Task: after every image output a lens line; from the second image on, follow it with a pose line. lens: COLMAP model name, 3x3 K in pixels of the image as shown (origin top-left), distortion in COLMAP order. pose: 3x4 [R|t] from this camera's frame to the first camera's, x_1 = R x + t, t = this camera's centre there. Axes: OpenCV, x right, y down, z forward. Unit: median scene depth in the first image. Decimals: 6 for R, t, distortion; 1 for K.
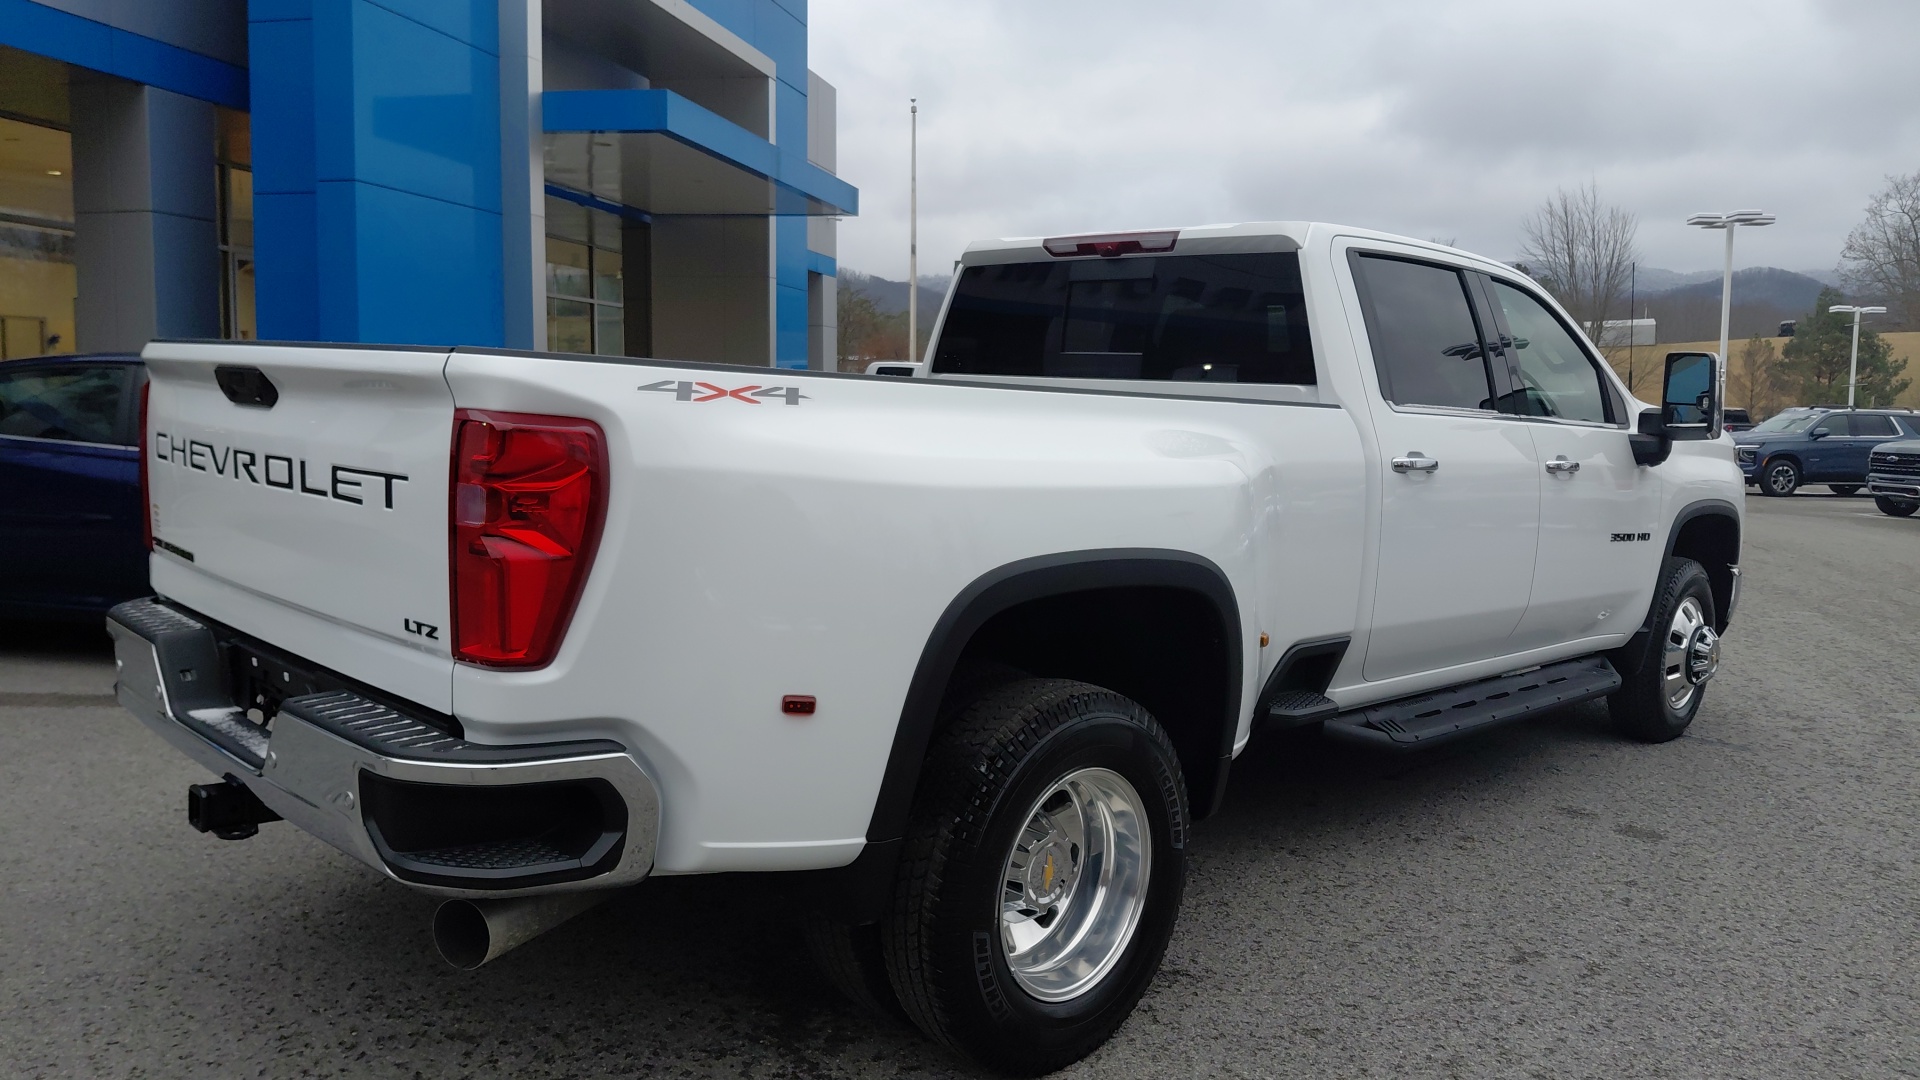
lens RADIAL K [[1400.0, 0, 965.7], [0, 1400.0, 559.9], [0, 0, 1]] dist [0.038657, -0.064928]
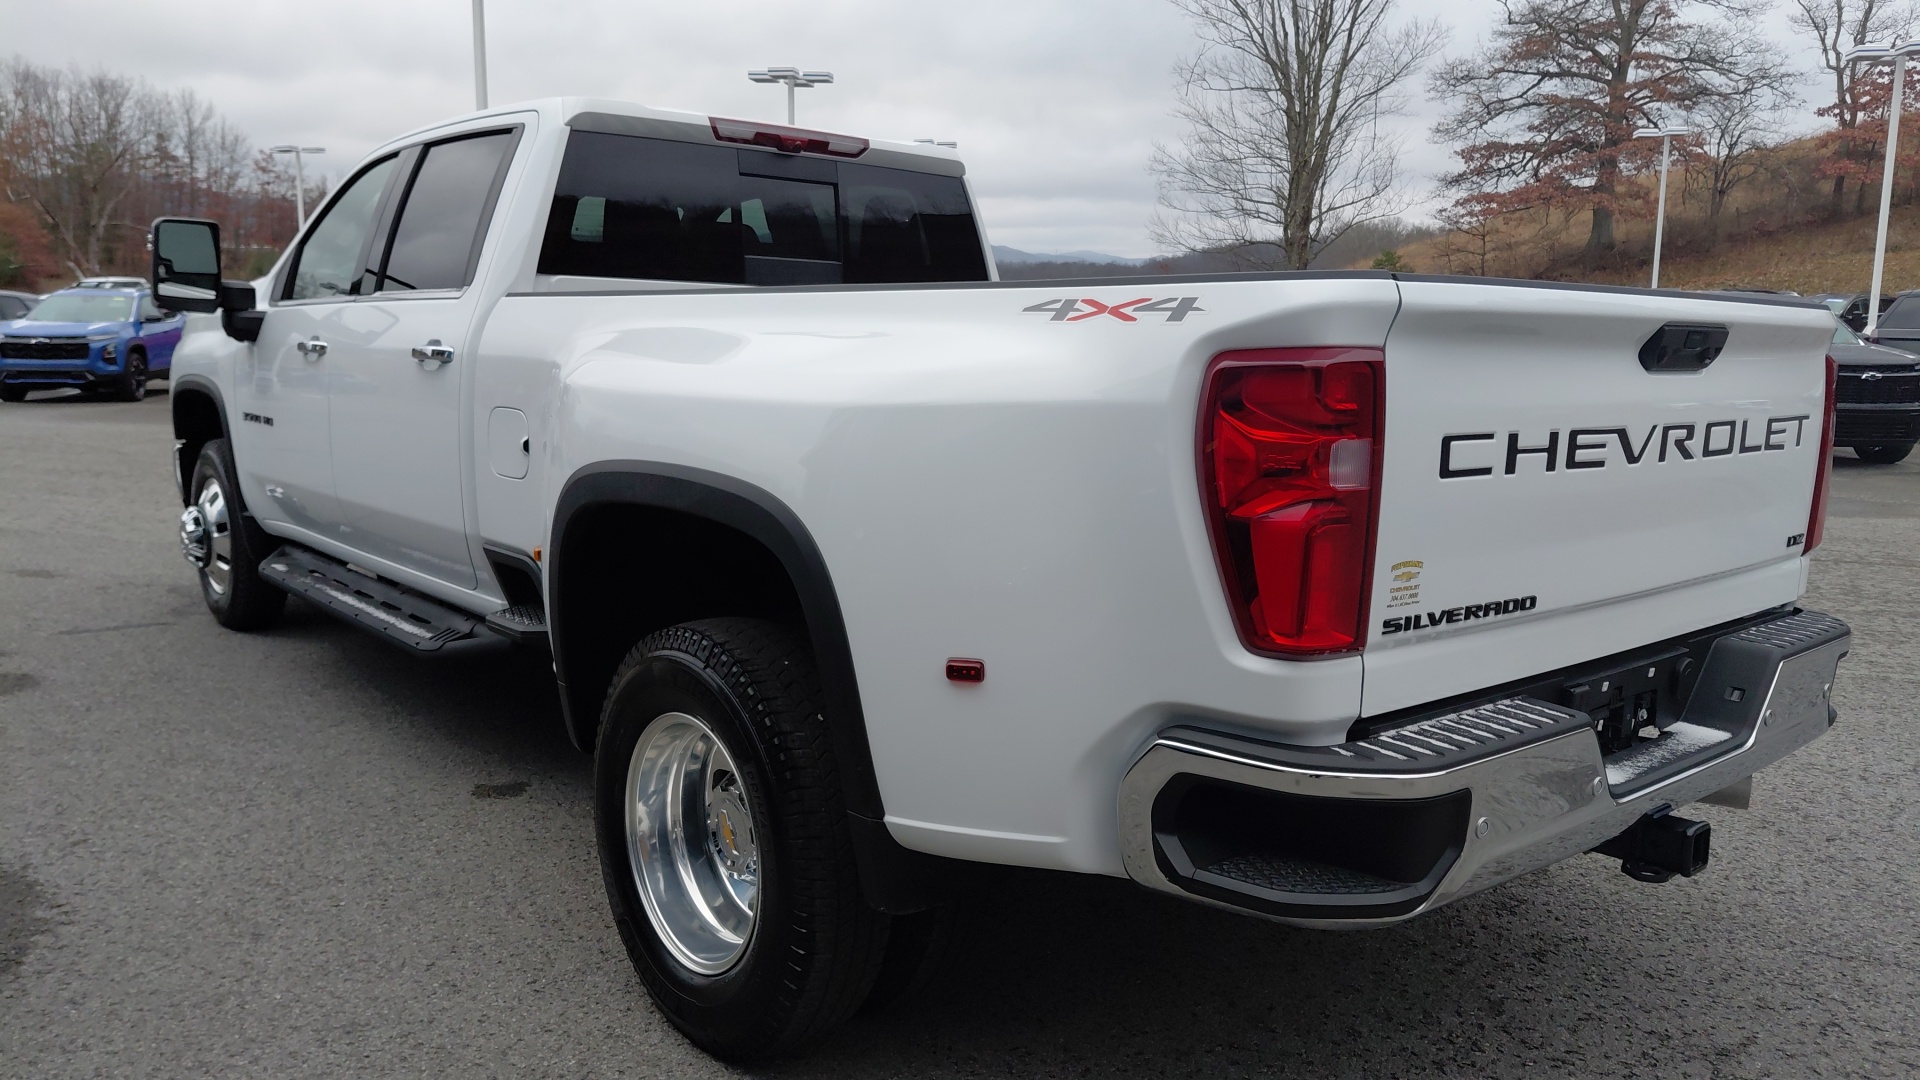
lens RADIAL K [[1400.0, 0, 965.7], [0, 1400.0, 559.9], [0, 0, 1]] dist [0.038657, -0.064928]
pose [[0.089499, -0.205176, 0.974624, -1.321145], [0.101402, 0.975344, 0.196016, -0.197177], [-0.990812, 0.081286, 0.108097, 1.277296]]
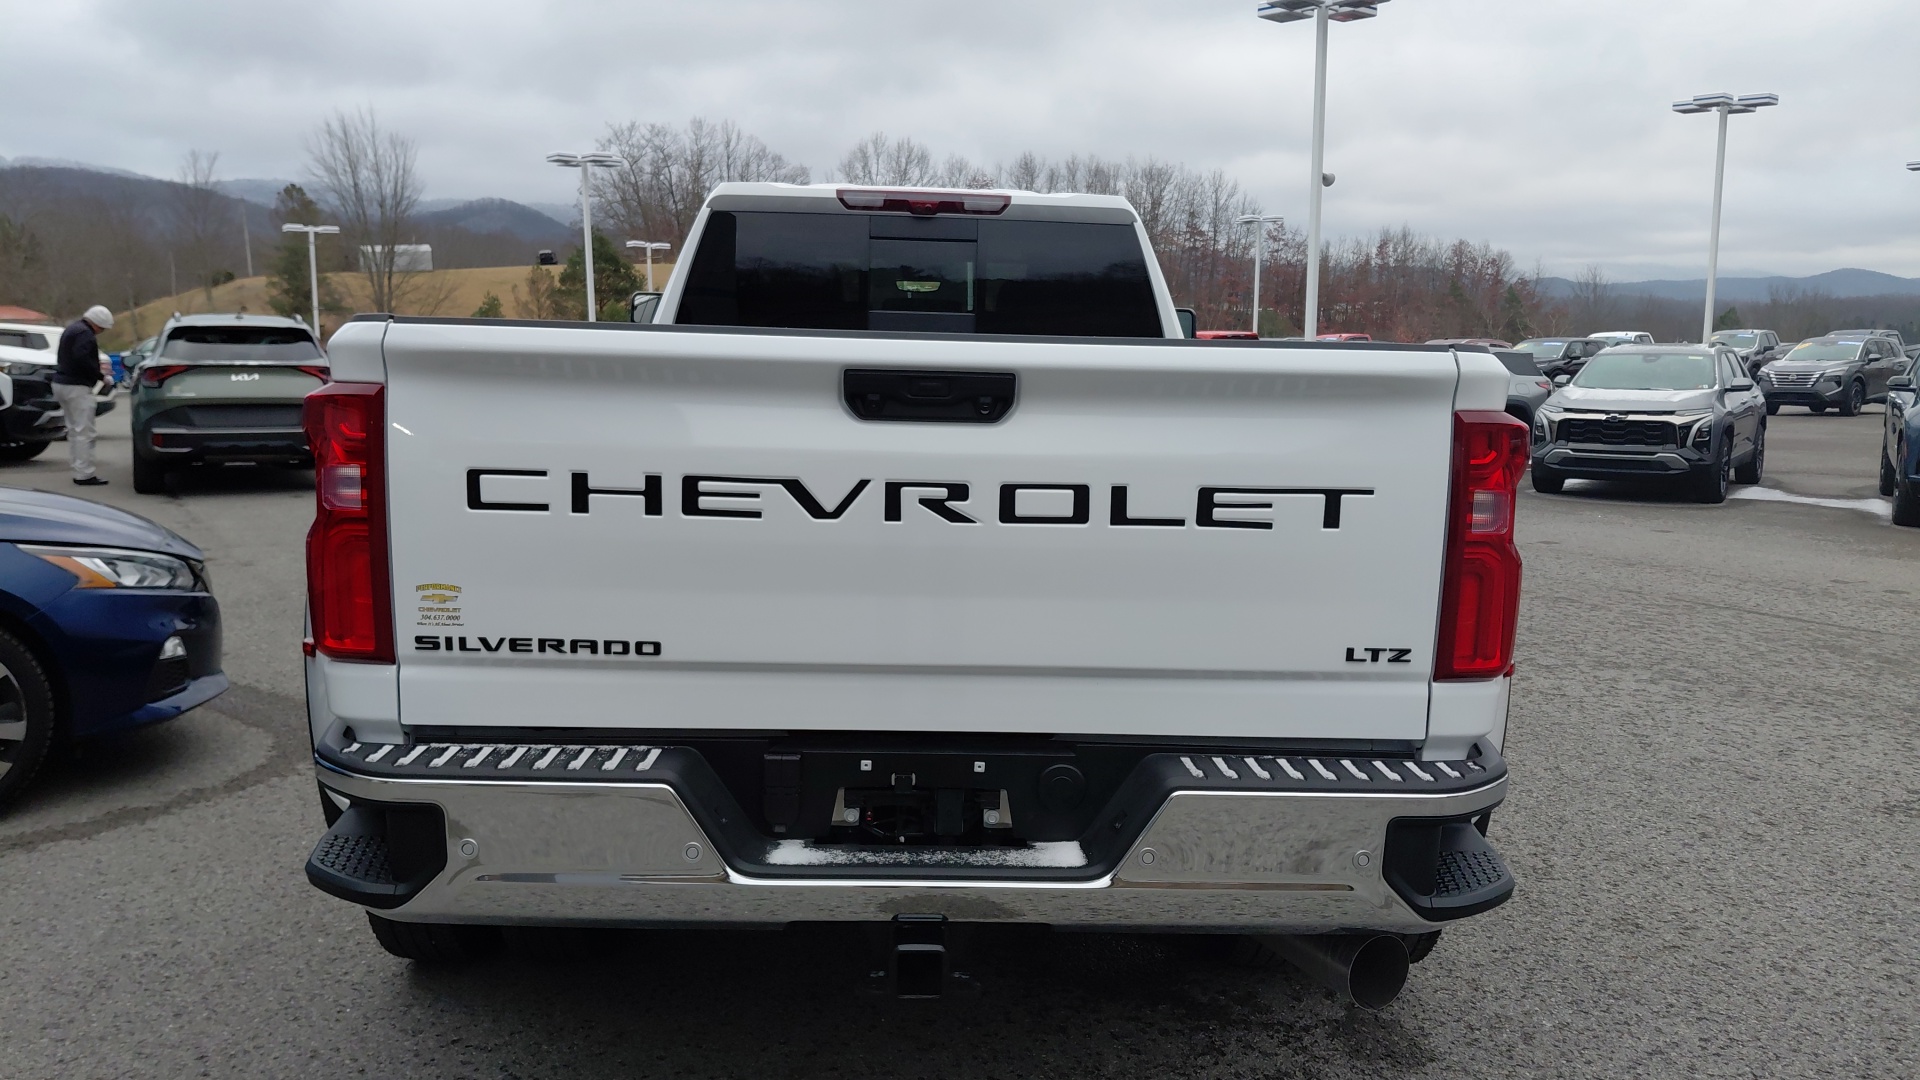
lens RADIAL K [[1395.4, 0, 968.0], [0, 1395.4, 553.8], [0, 0, 1]] dist [0.107557, -0.209567]
pose [[0.684436, -0.128602, 0.717641, -0.982831], [0.094403, 0.991666, 0.087672, -0.097764], [-0.722935, 0.007742, 0.690872, 0.457877]]
